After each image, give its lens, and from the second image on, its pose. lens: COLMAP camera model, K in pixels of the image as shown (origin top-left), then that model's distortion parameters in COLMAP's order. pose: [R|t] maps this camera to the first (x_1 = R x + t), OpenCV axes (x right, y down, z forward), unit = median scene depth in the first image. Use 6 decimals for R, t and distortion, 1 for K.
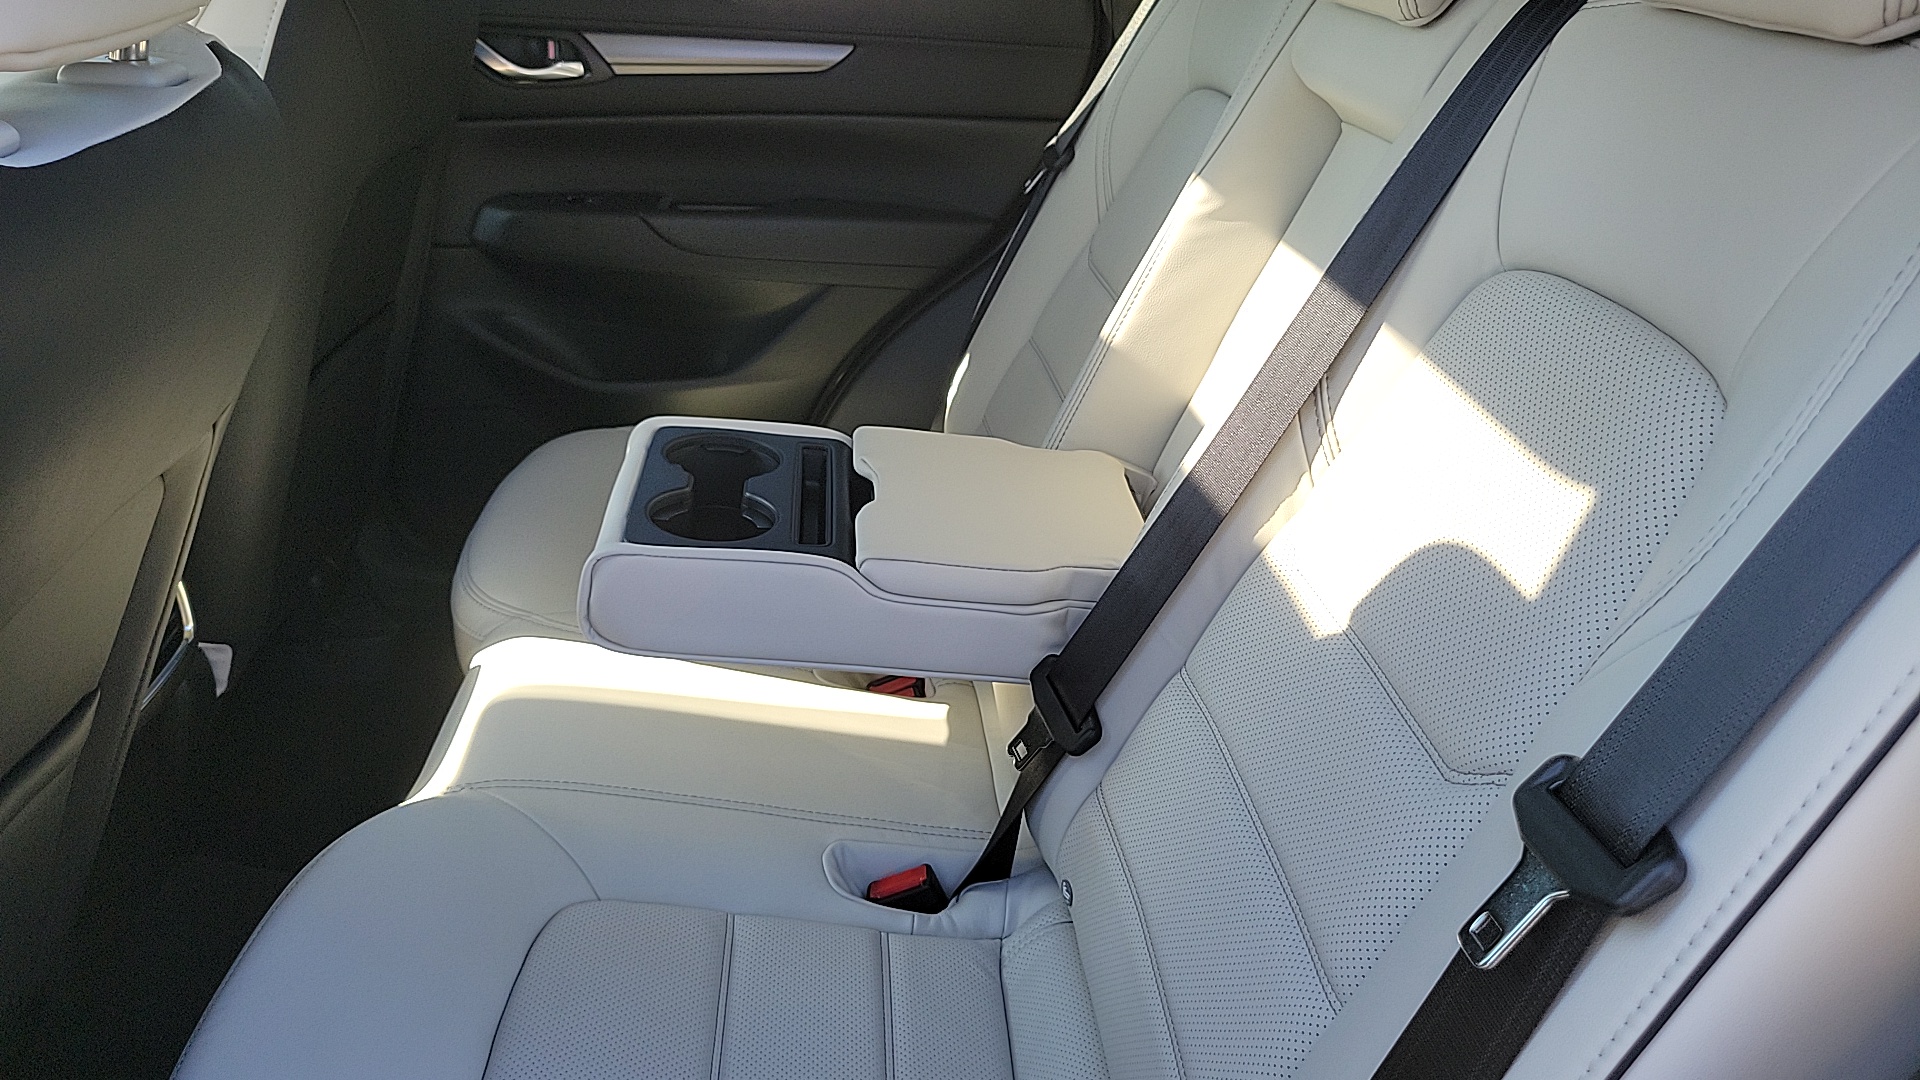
lens RADIAL K [[1400.5, 0, 934.6], [0, 1400.5, 518.7], [0, 0, 1]] dist [0.016958, 0.001888]
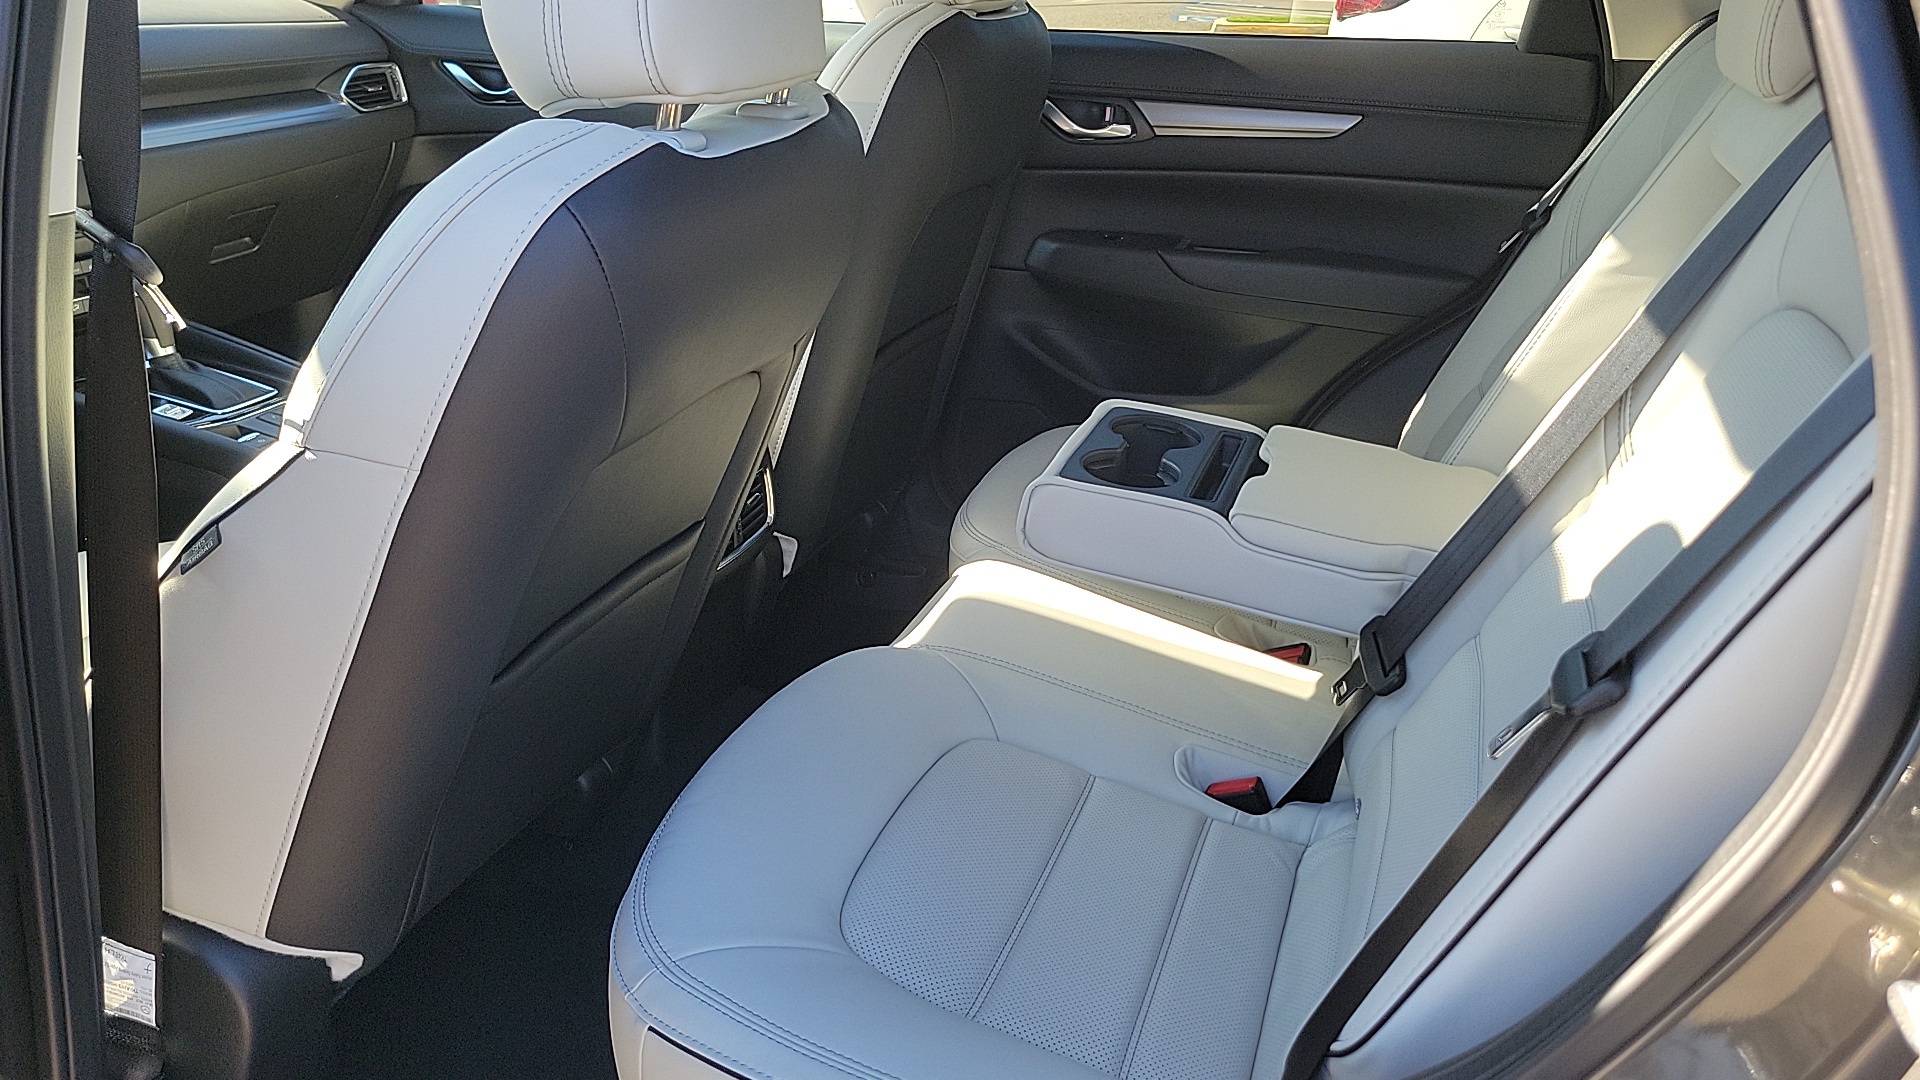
lens RADIAL K [[1439.9, 0, 960.0], [0, 1439.9, 540.0], [0, 0, 1]] dist [0.022986, -0.006485]
pose [[0.912436, 0.139742, -0.384619, 0.195264], [-0.157250, 0.987456, -0.014279, 0.095391], [0.377799, 0.073510, 0.922965, -0.244153]]
